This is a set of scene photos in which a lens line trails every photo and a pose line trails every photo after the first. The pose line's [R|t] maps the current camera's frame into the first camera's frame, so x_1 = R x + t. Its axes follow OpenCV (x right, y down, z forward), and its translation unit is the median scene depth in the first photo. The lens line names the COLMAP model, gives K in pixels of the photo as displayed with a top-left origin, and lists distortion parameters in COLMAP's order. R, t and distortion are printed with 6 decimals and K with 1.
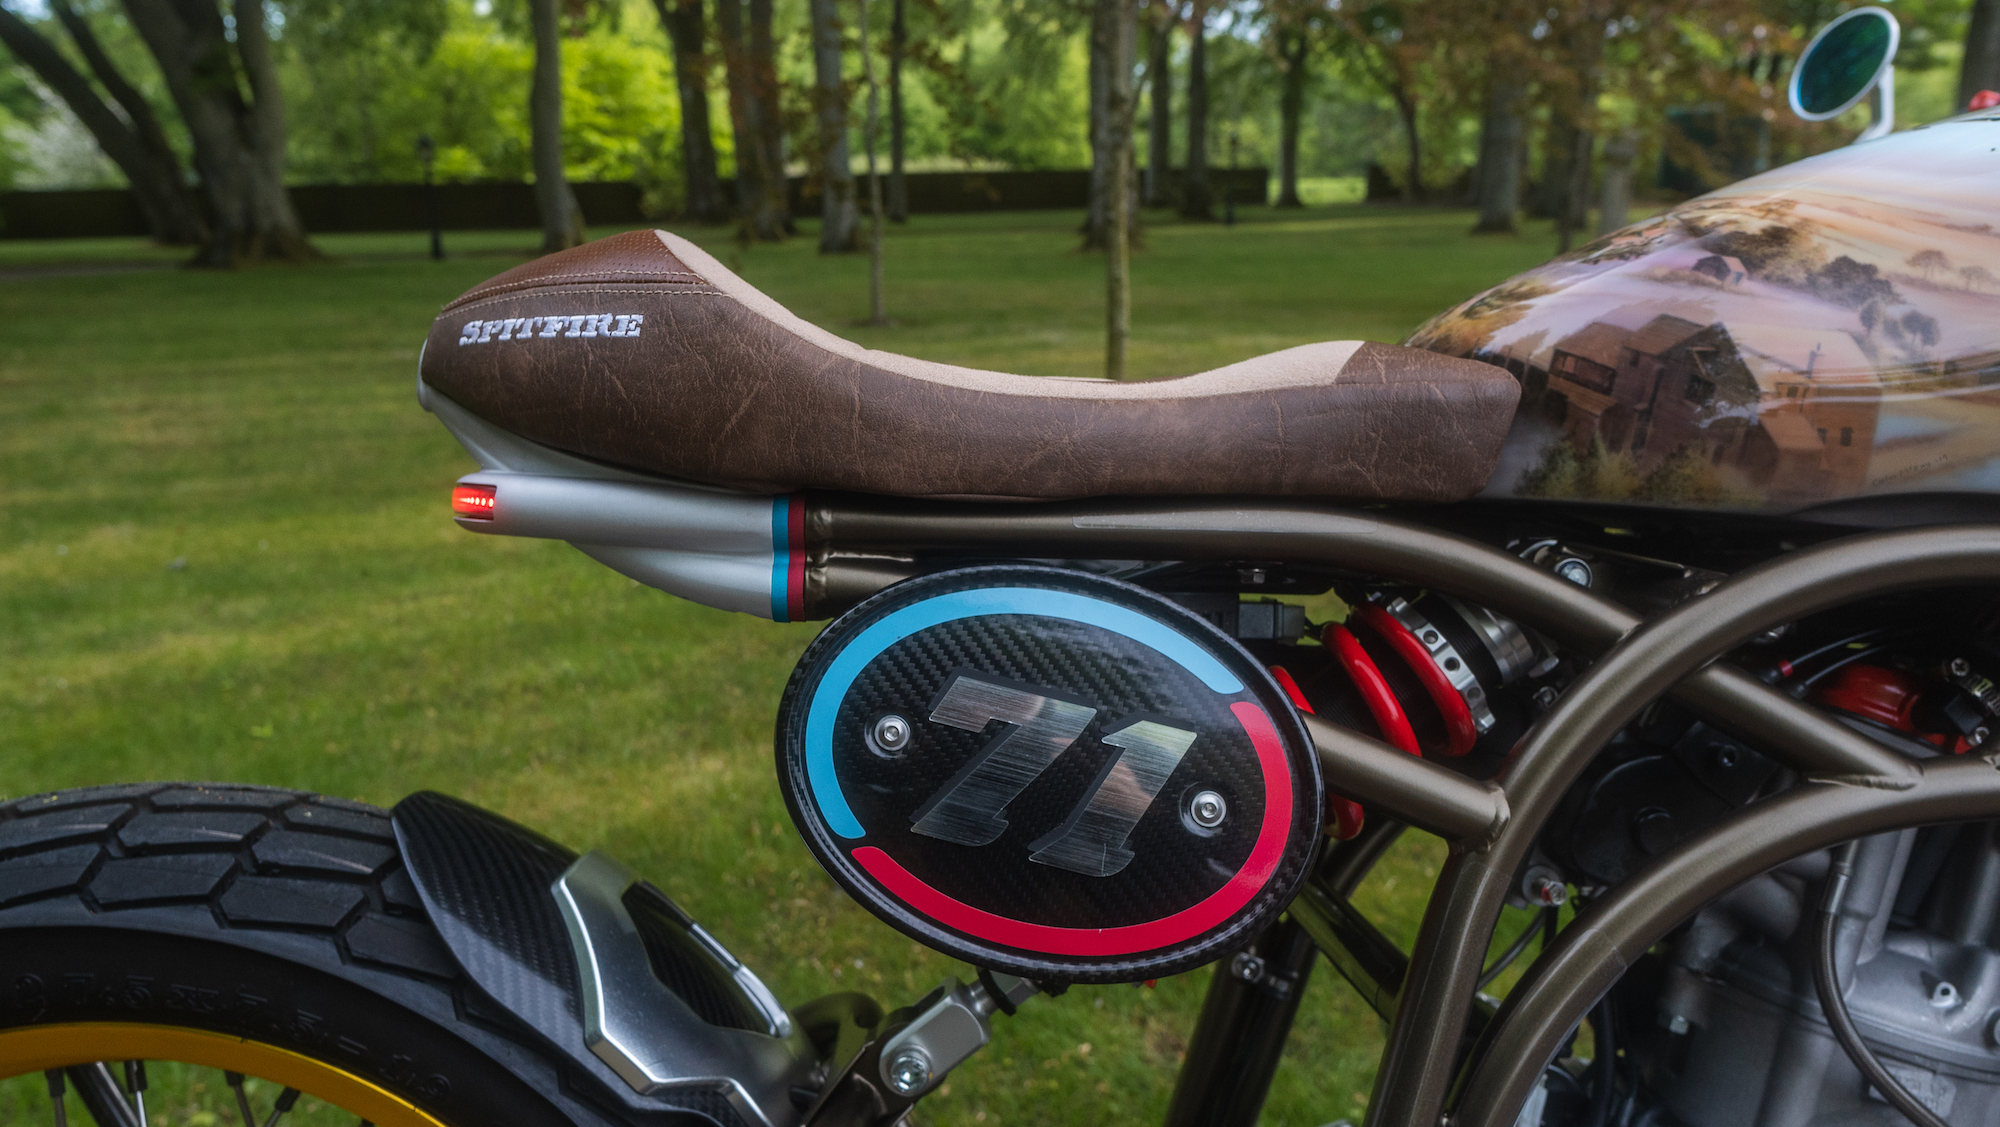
lens RADIAL K [[1377.4, 0, 1000.0], [0, 1377.4, 563.5], [0, 0, 1]] dist [0.003616, -0.006221]
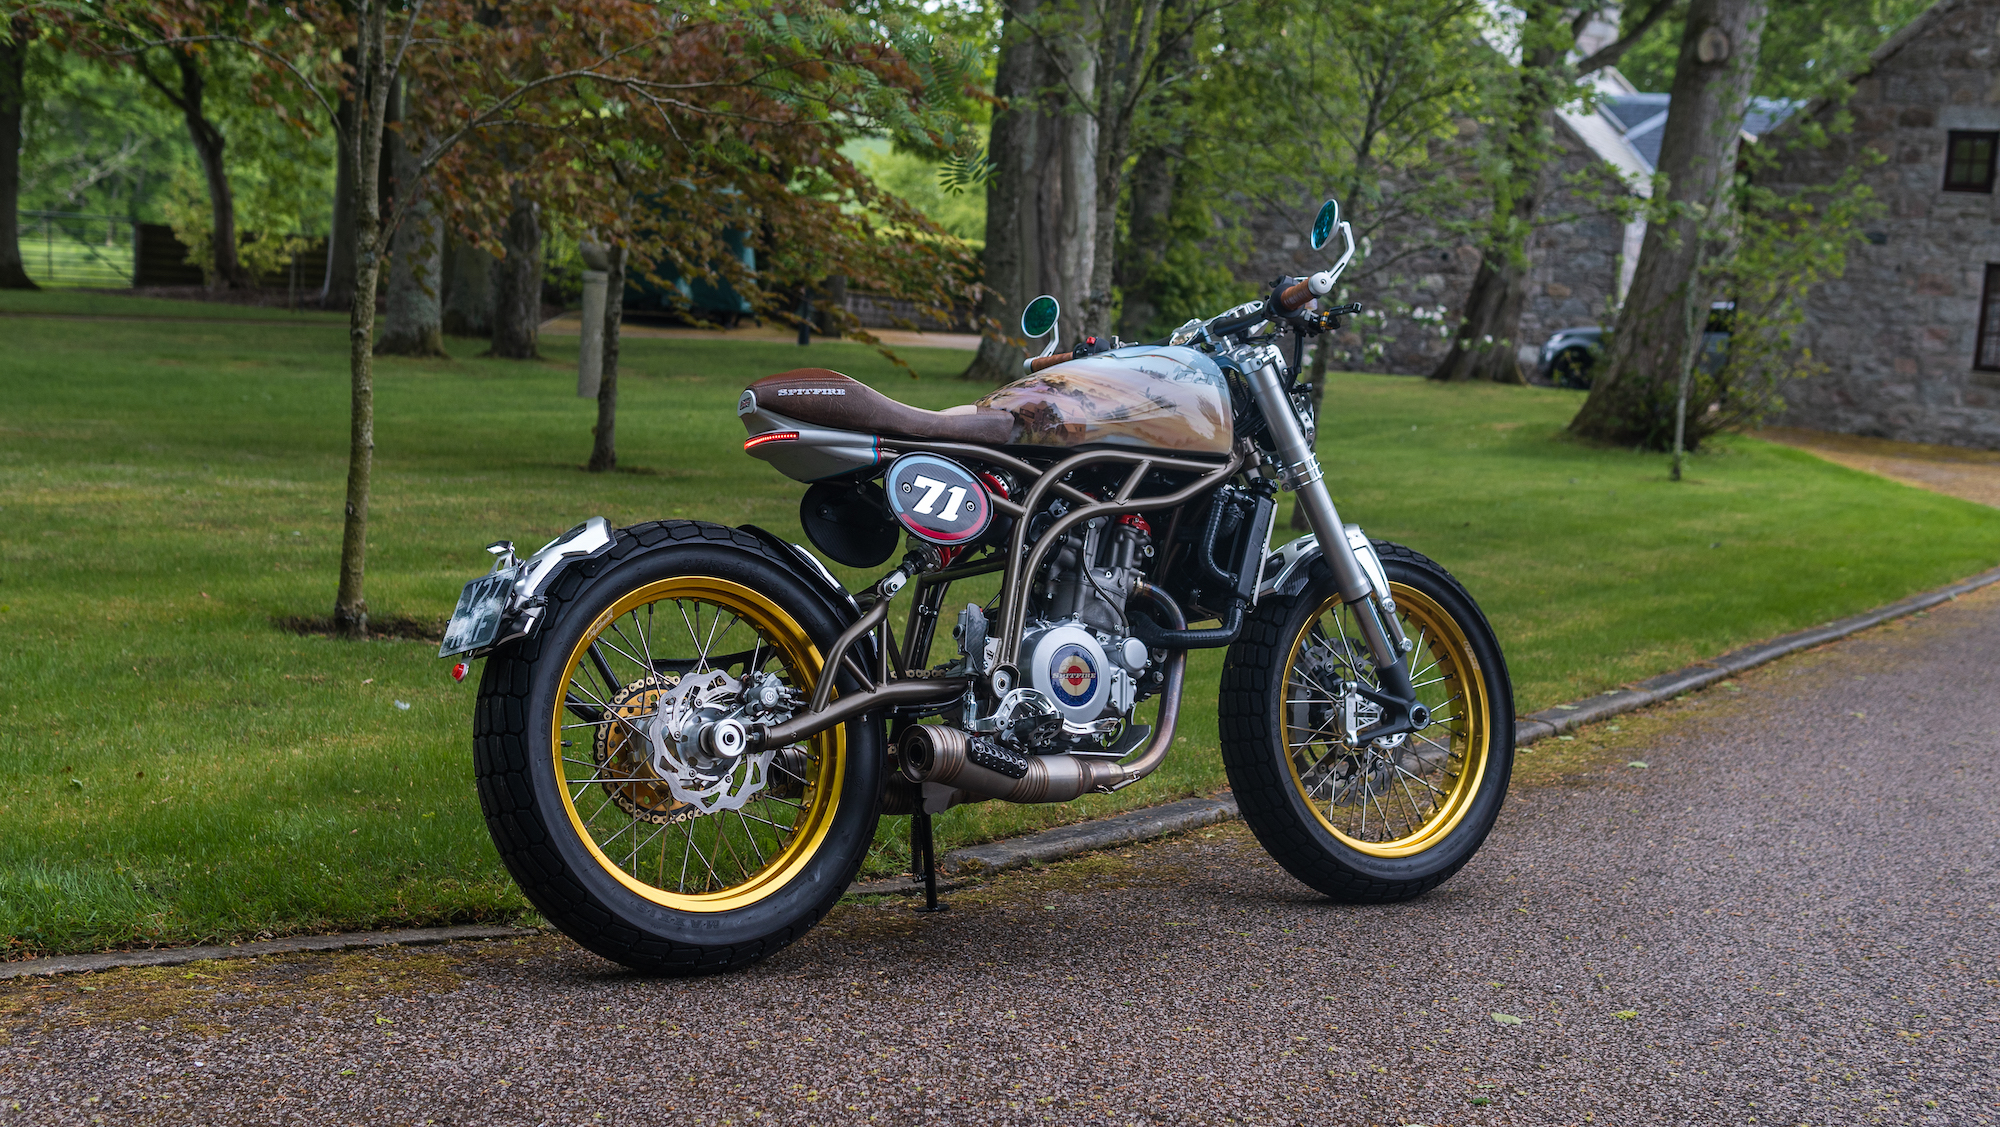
lens RADIAL K [[2649.9, 0, 999.0], [0, 2649.9, 513.1], [0, 0, 1]] dist [0.010930, 0.166108]
pose [[0.824899, 0.018877, 0.564965, -4.164954], [0.077500, 0.986228, -0.146108, 1.321364], [-0.559943, 0.164309, 0.812076, -5.406903]]
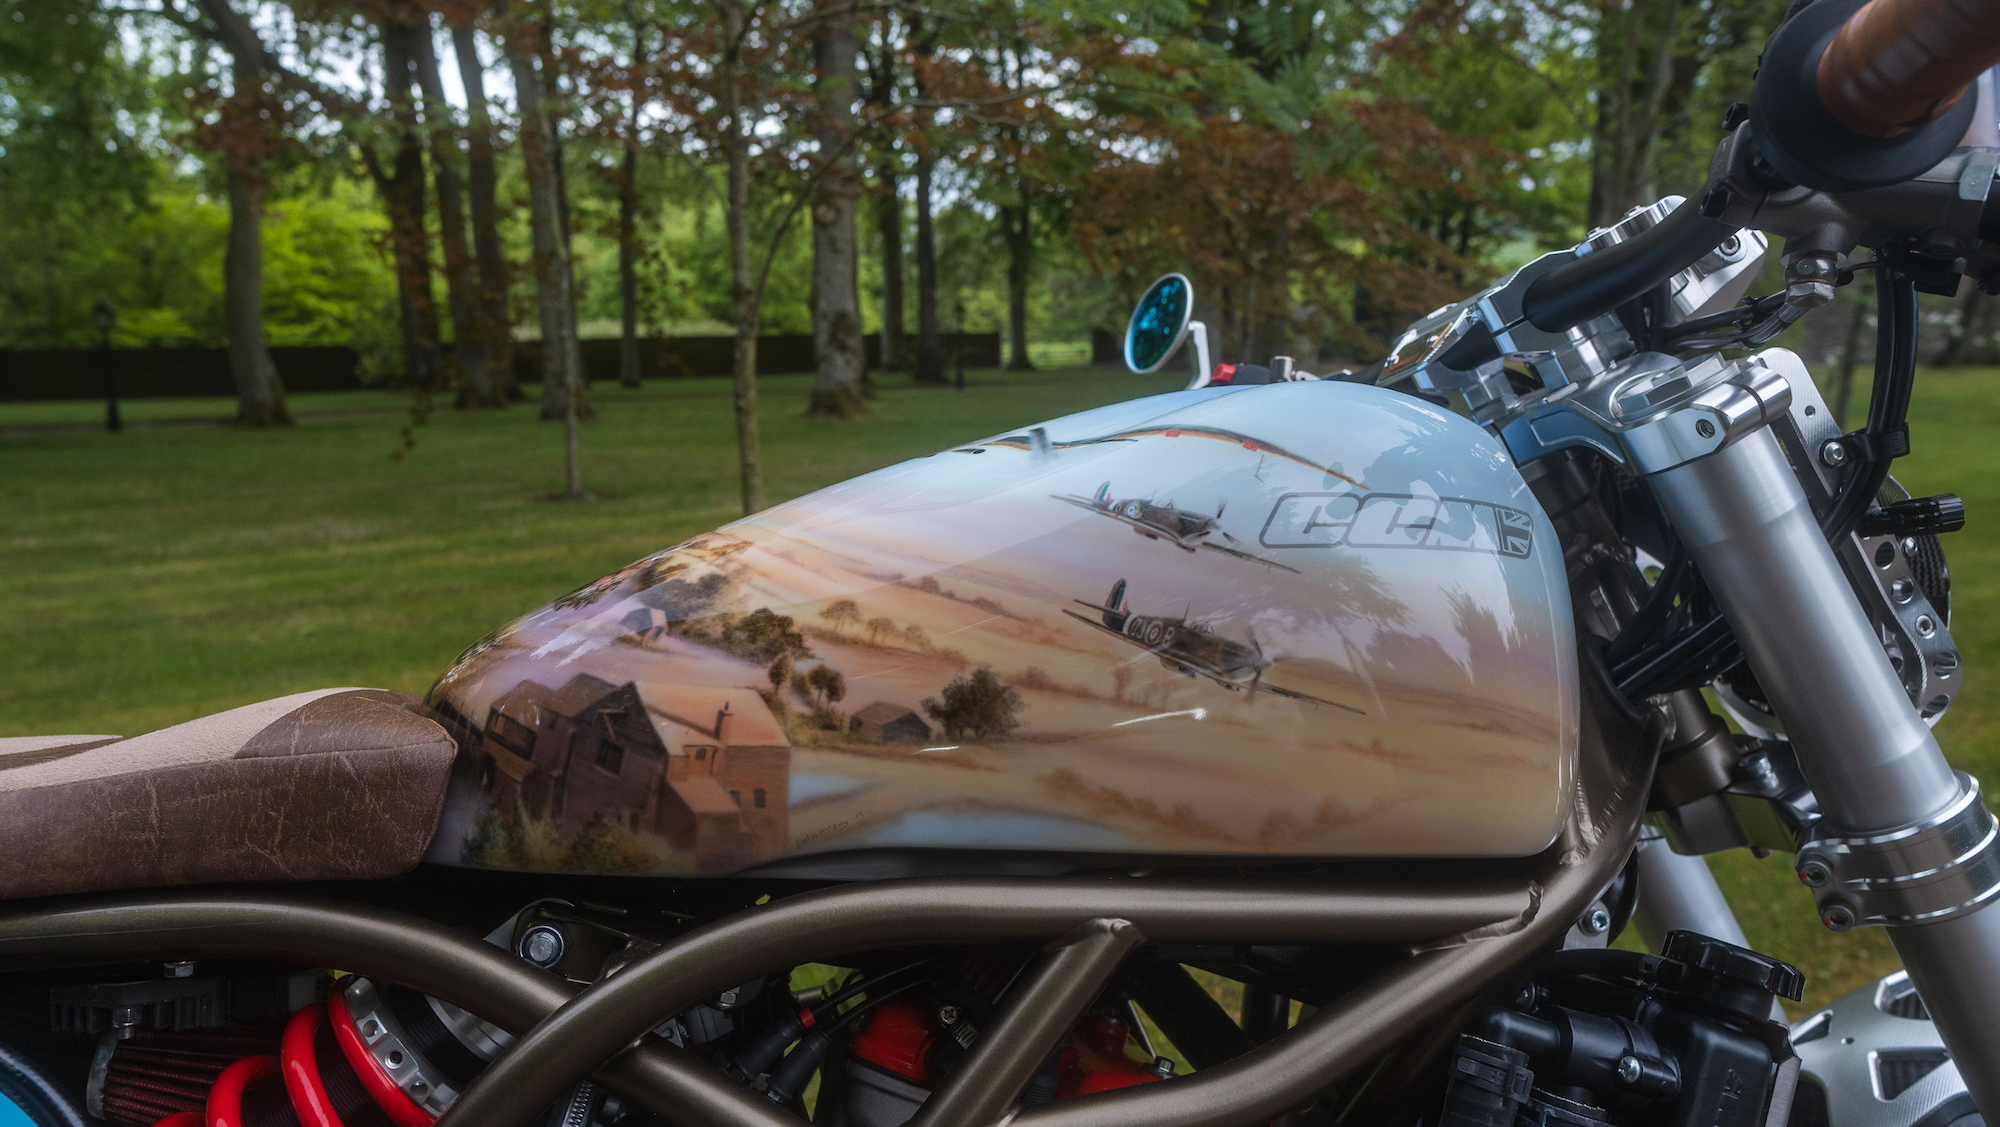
lens RADIAL K [[1377.4, 0, 1000.0], [0, 1377.4, 563.5], [0, 0, 1]] dist [0.003616, -0.006221]
pose [[0.984403, -0.027711, 0.173731, 0.588801], [0.046921, 0.993101, -0.107467, -0.137040], [-0.169554, 0.113943, 0.978912, 0.011934]]
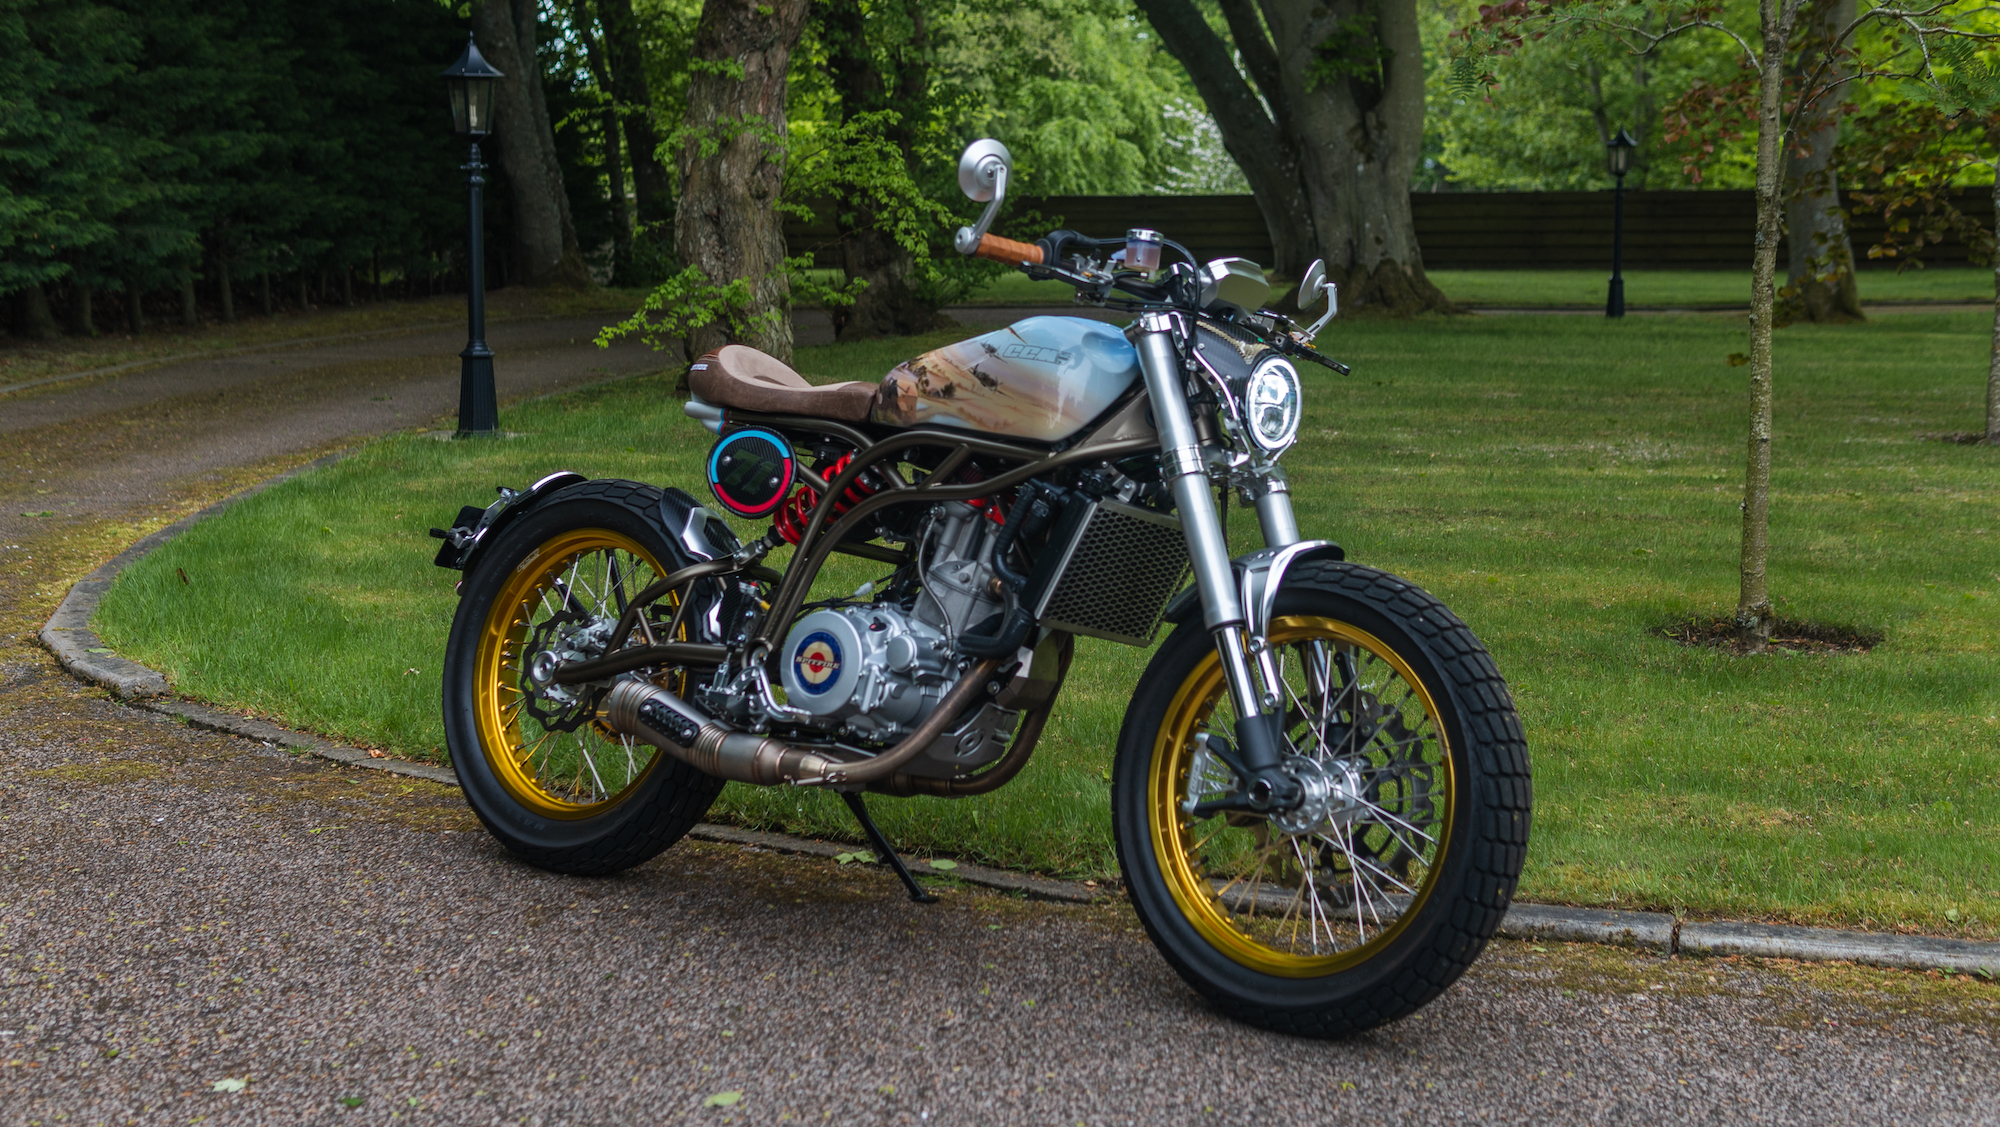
lens RADIAL K [[2632.0, 0, 1007.3], [0, 2632.0, 580.8], [0, 0, 1]] dist [0.014011, 0.049479]
pose [[0.778528, 0.098572, -0.619820, 5.481112], [-0.169480, 0.983918, -0.056401, 0.771098], [0.604293, 0.148957, 0.782714, -4.660267]]
